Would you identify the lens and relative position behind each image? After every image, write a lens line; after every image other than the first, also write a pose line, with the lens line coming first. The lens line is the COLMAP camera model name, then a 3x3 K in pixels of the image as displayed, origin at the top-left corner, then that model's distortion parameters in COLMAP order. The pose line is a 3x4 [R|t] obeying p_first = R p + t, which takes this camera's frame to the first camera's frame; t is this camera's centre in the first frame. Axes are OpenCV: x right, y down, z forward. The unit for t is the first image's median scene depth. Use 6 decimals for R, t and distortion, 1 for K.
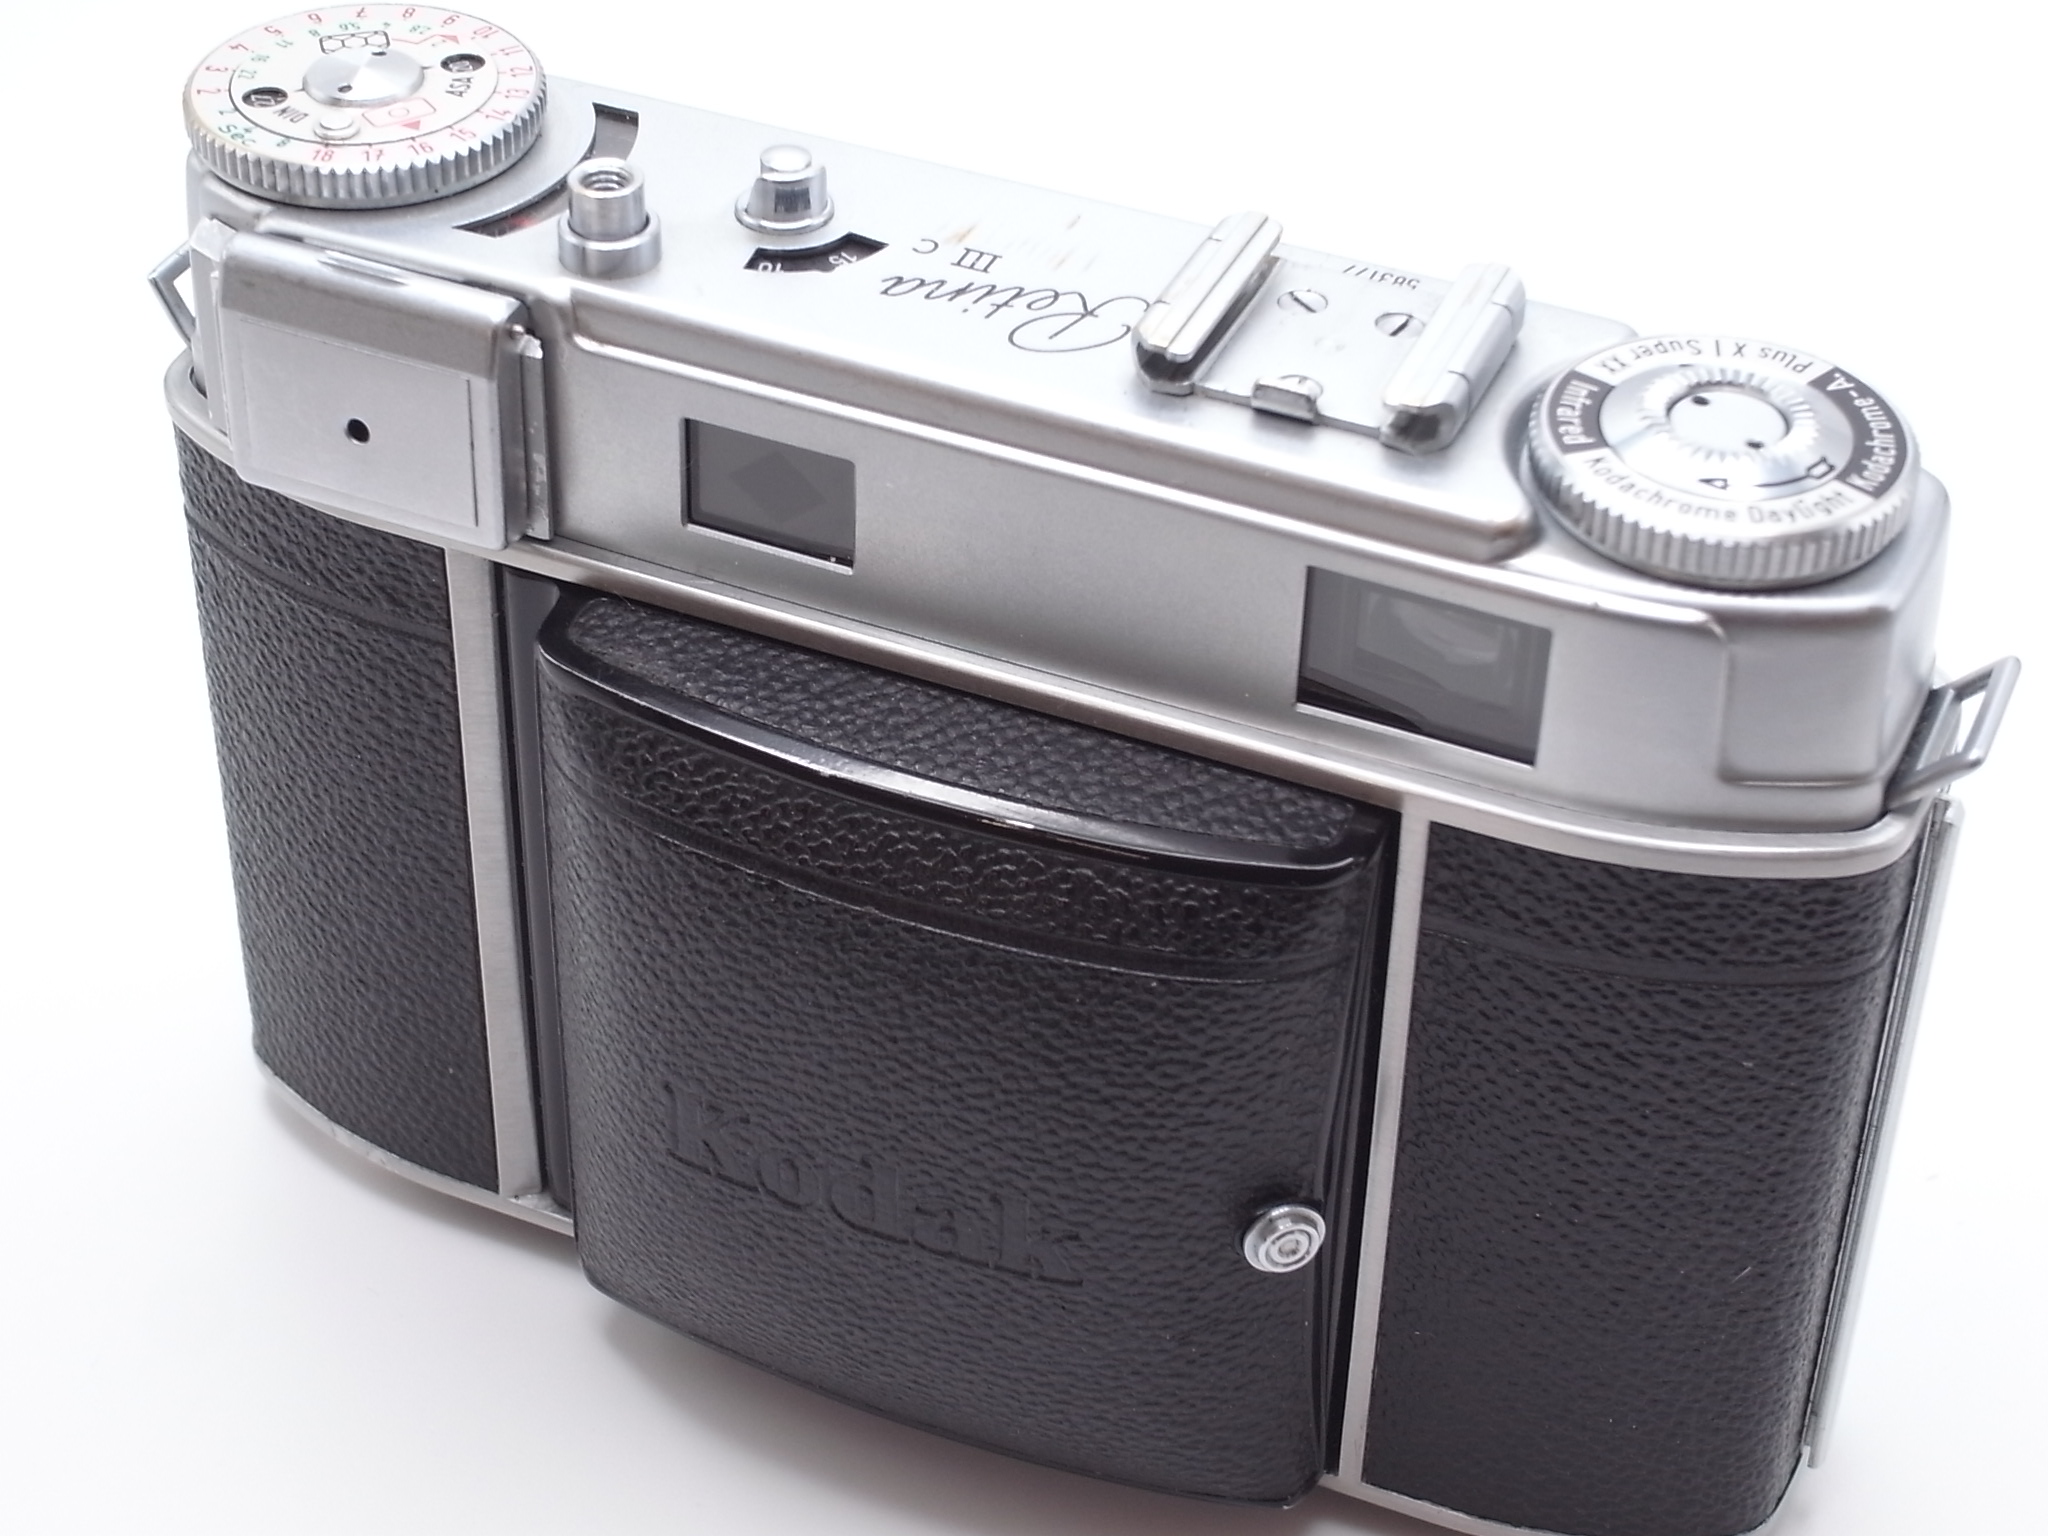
lens RADIAL K [[4160.1, 0, 1023.9], [0, 4160.1, 768.1], [0, 0, 1]] dist [0.079894, 0.000000]
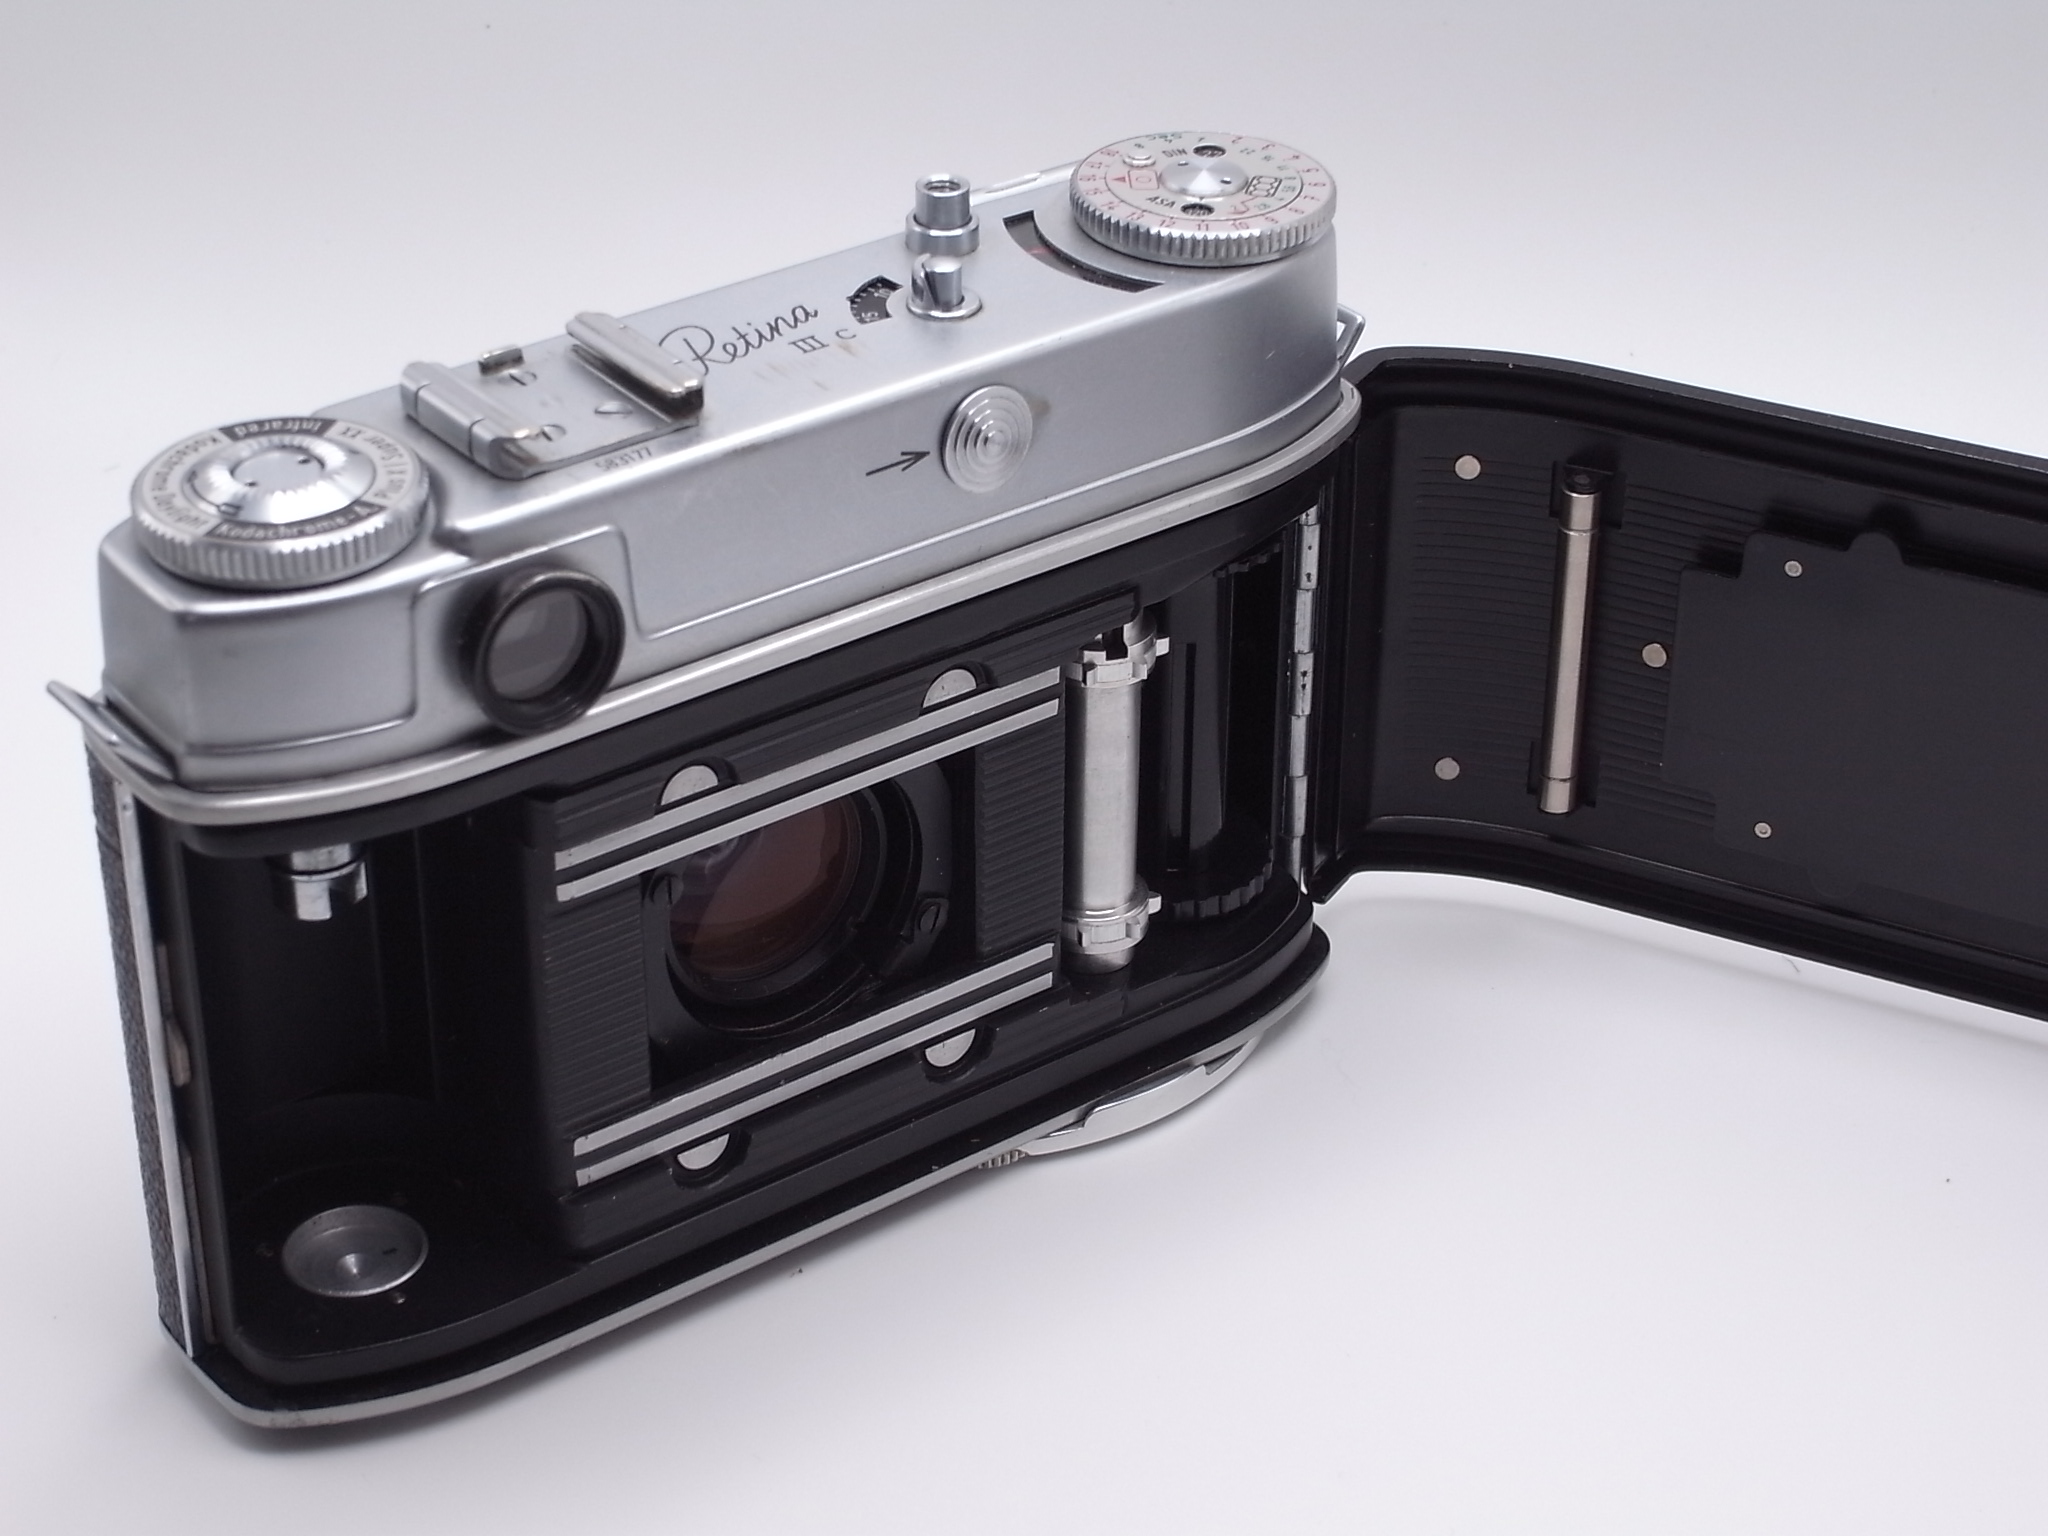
lens RADIAL K [[4160.1, 0, 1023.9], [0, 4160.1, 768.0], [0, 0, 1]] dist [0.079894, 0.000000]
pose [[-0.493686, 0.415823, -0.763784, 1.008074], [-0.551862, 0.528977, 0.644695, -0.931637], [0.672103, 0.739780, -0.031672, 1.191033]]
